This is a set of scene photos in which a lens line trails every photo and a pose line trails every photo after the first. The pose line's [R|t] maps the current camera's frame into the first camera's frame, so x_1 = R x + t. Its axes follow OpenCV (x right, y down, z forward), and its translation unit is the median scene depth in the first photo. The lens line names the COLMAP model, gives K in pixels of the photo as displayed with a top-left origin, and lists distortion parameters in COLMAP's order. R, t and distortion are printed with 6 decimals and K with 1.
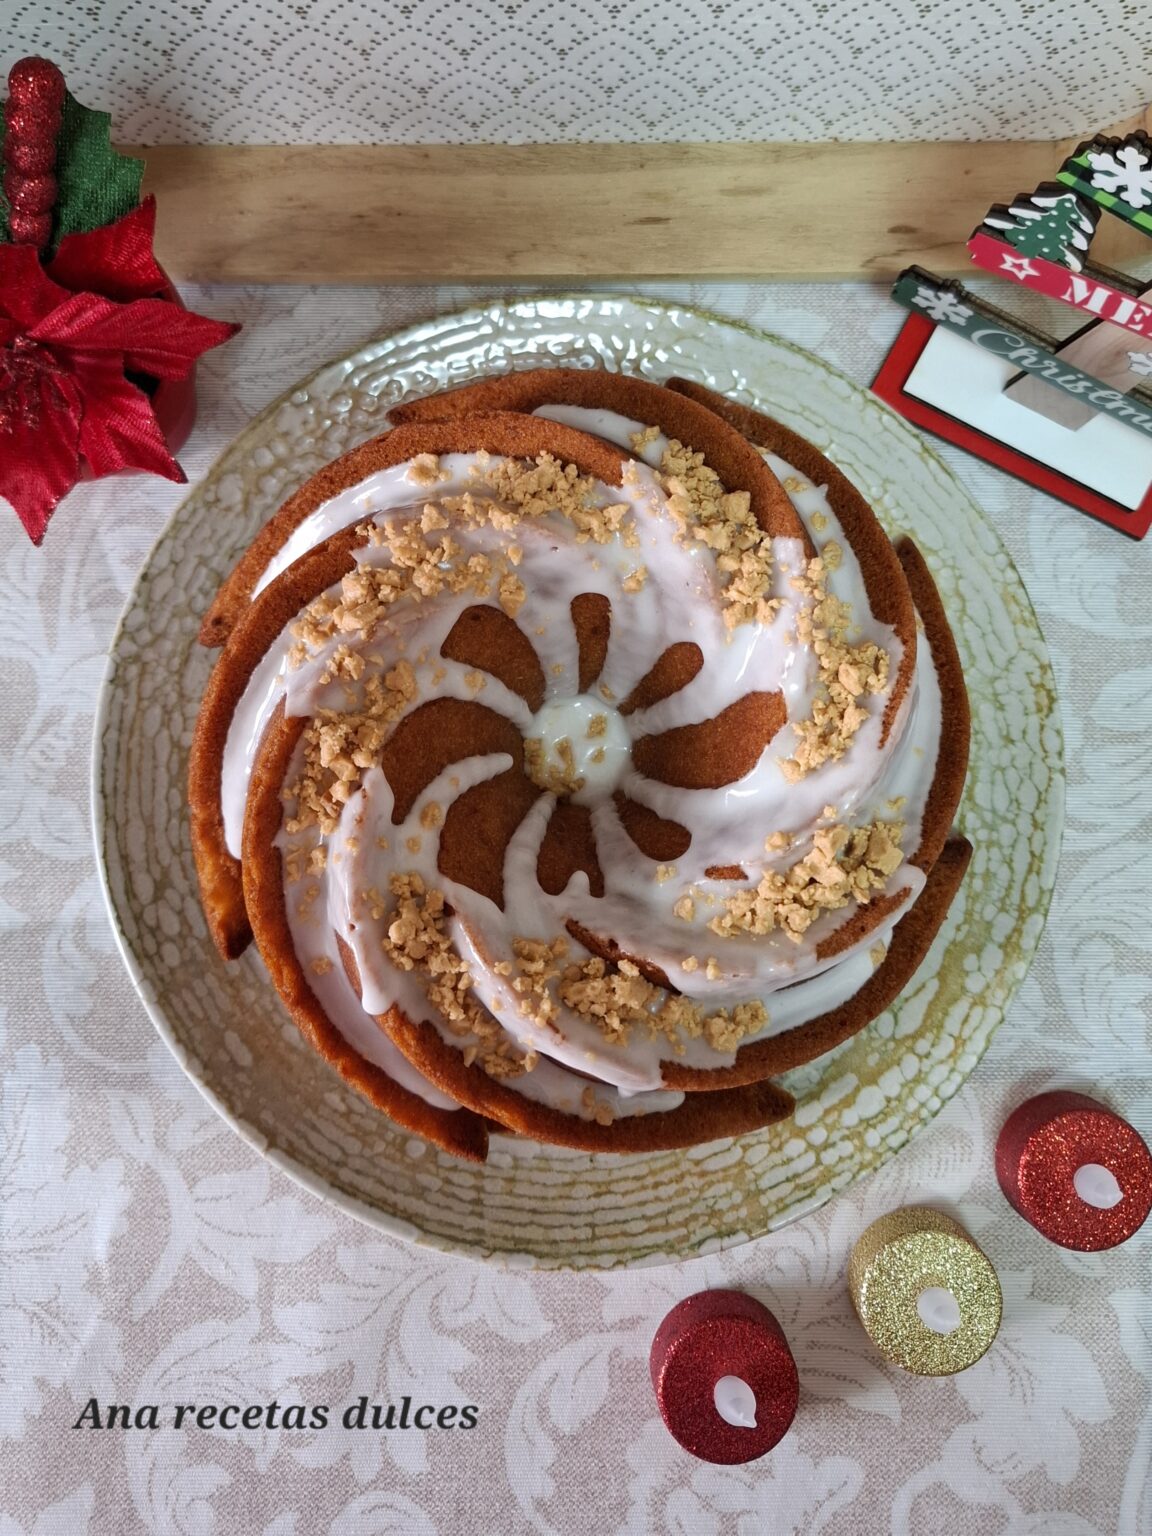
lens RADIAL K [[1116.6, 0, 574.6], [0, 1116.6, 766.3], [0, 0, 1]] dist [0.020715, -0.010569]
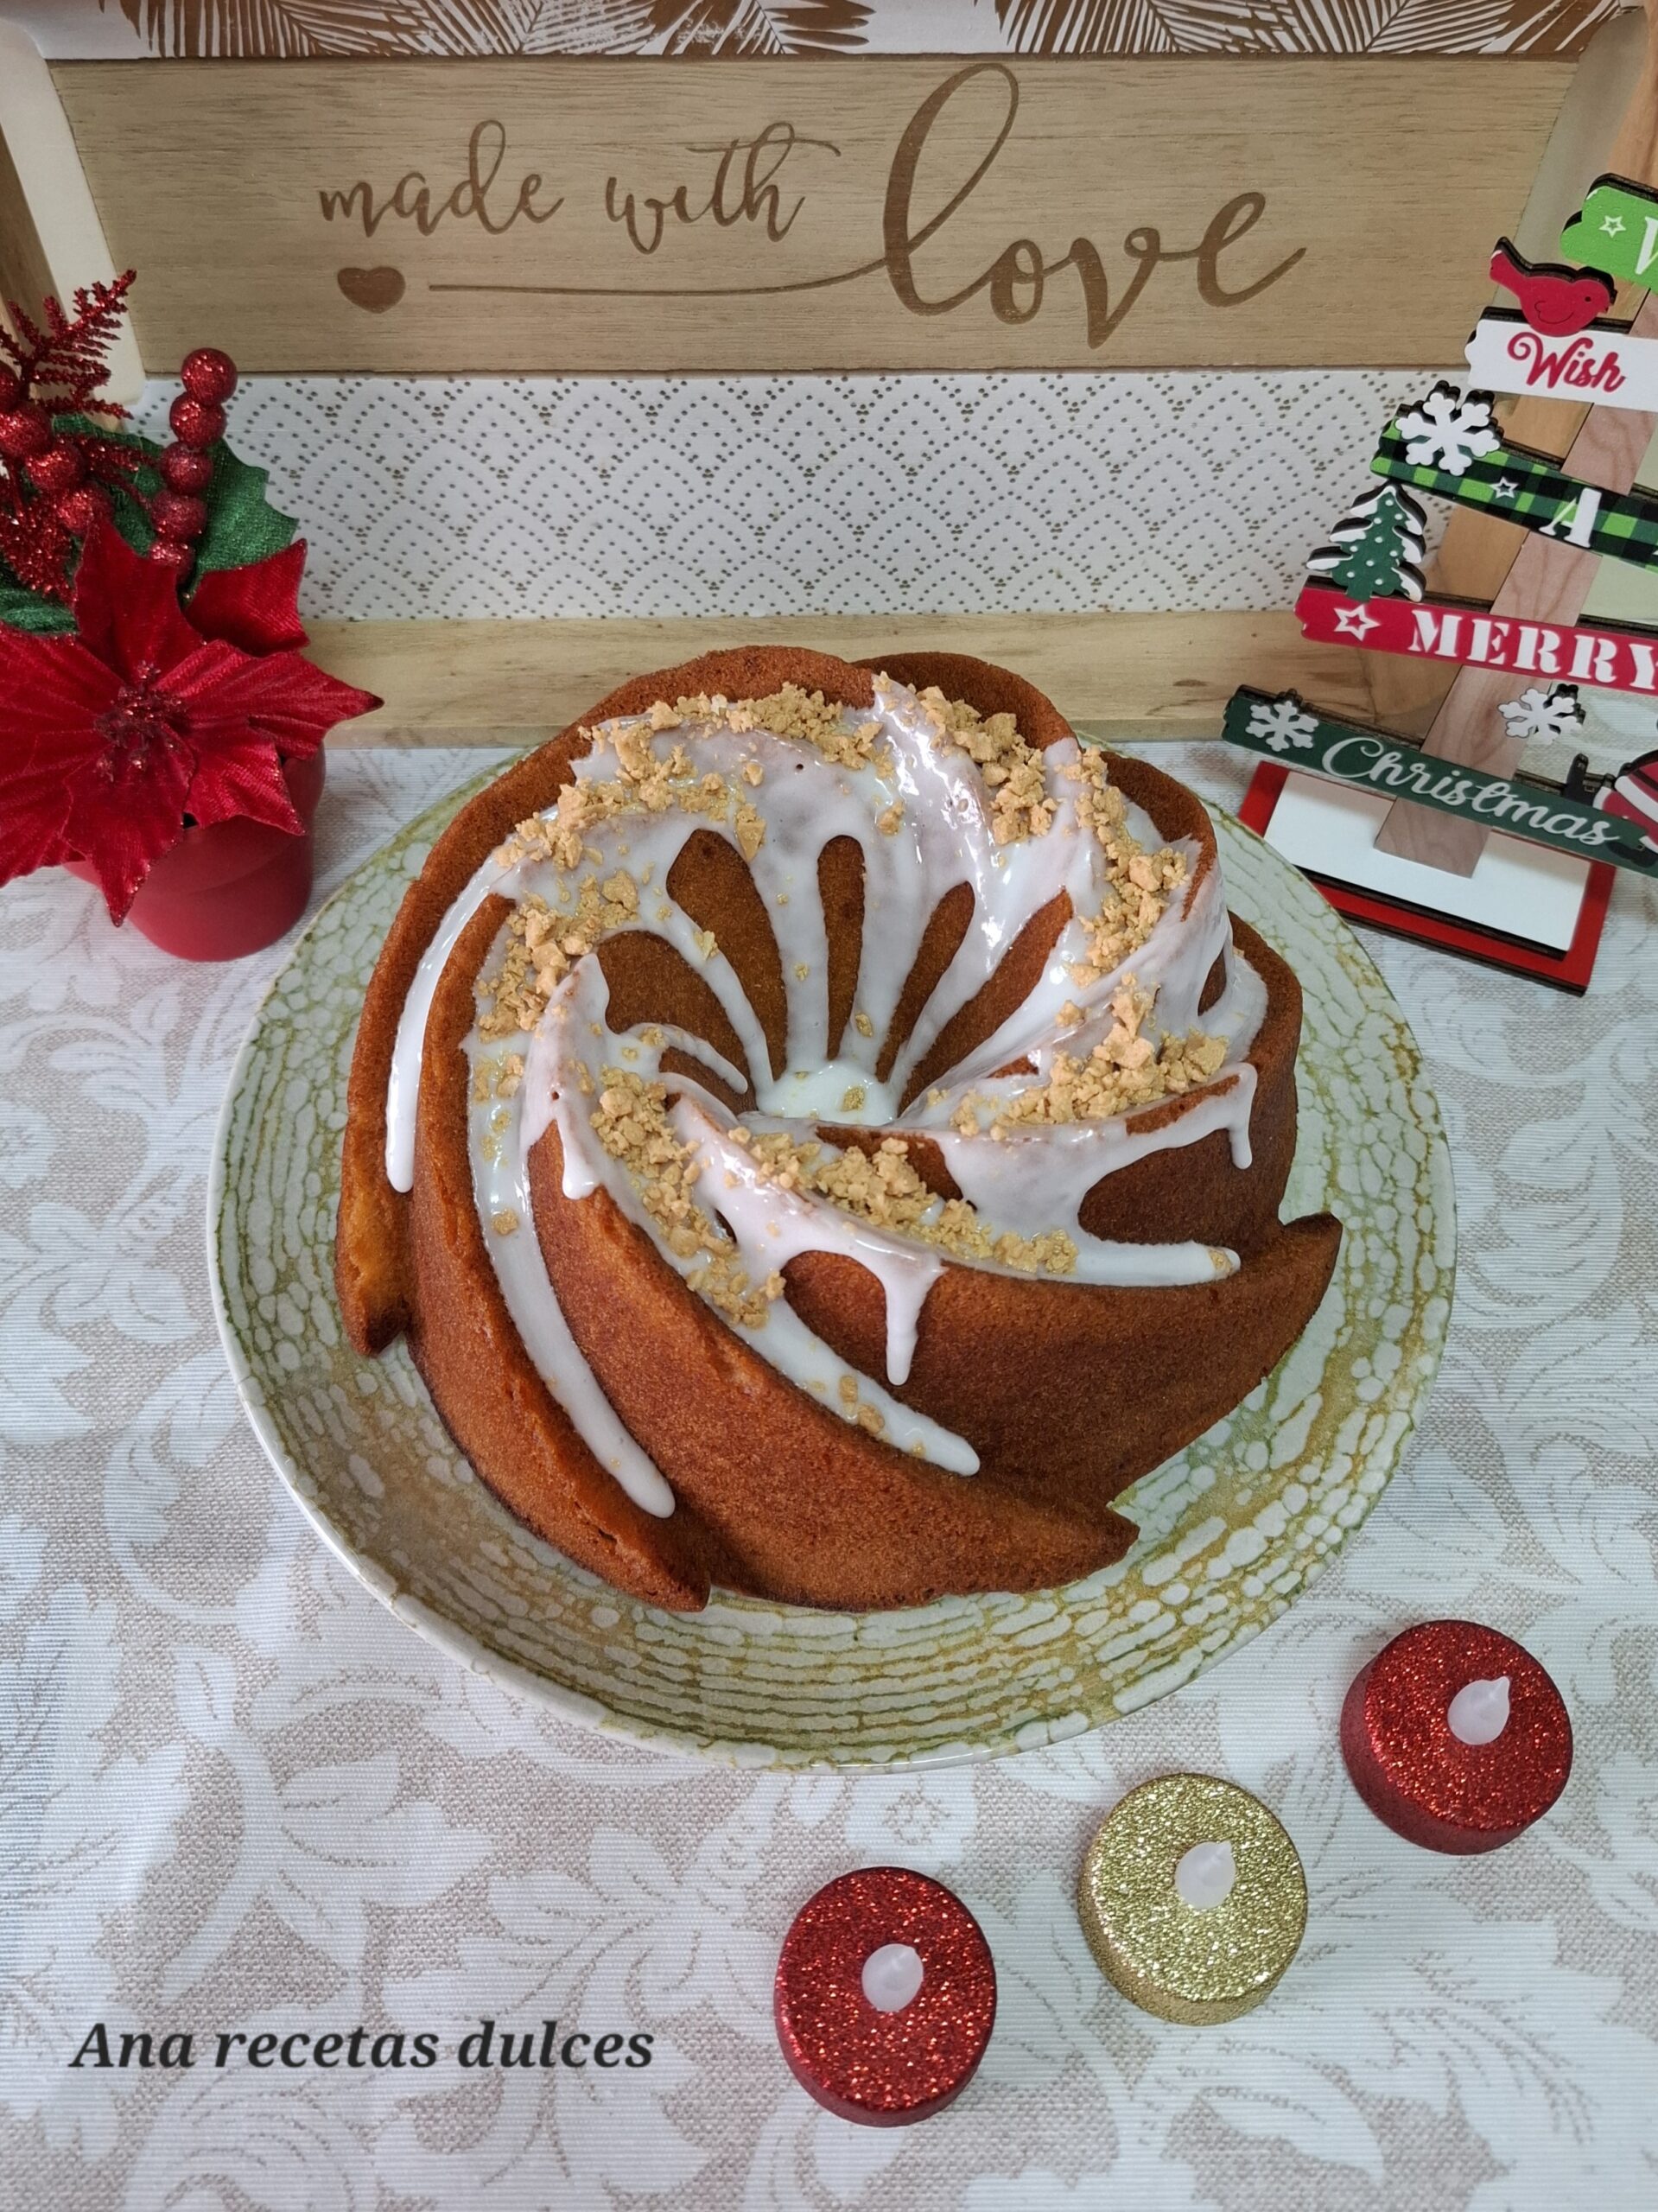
lens RADIAL K [[1607.9, 0, 816.8], [0, 1607.9, 1113.5], [0, 0, 1]] dist [0.020715, -0.010569]
pose [[0.999938, -0.011116, 0.001116, -0.006906], [0.010634, 0.916358, -0.400219, 0.466173], [0.003427, 0.400206, 0.916419, -0.052264]]
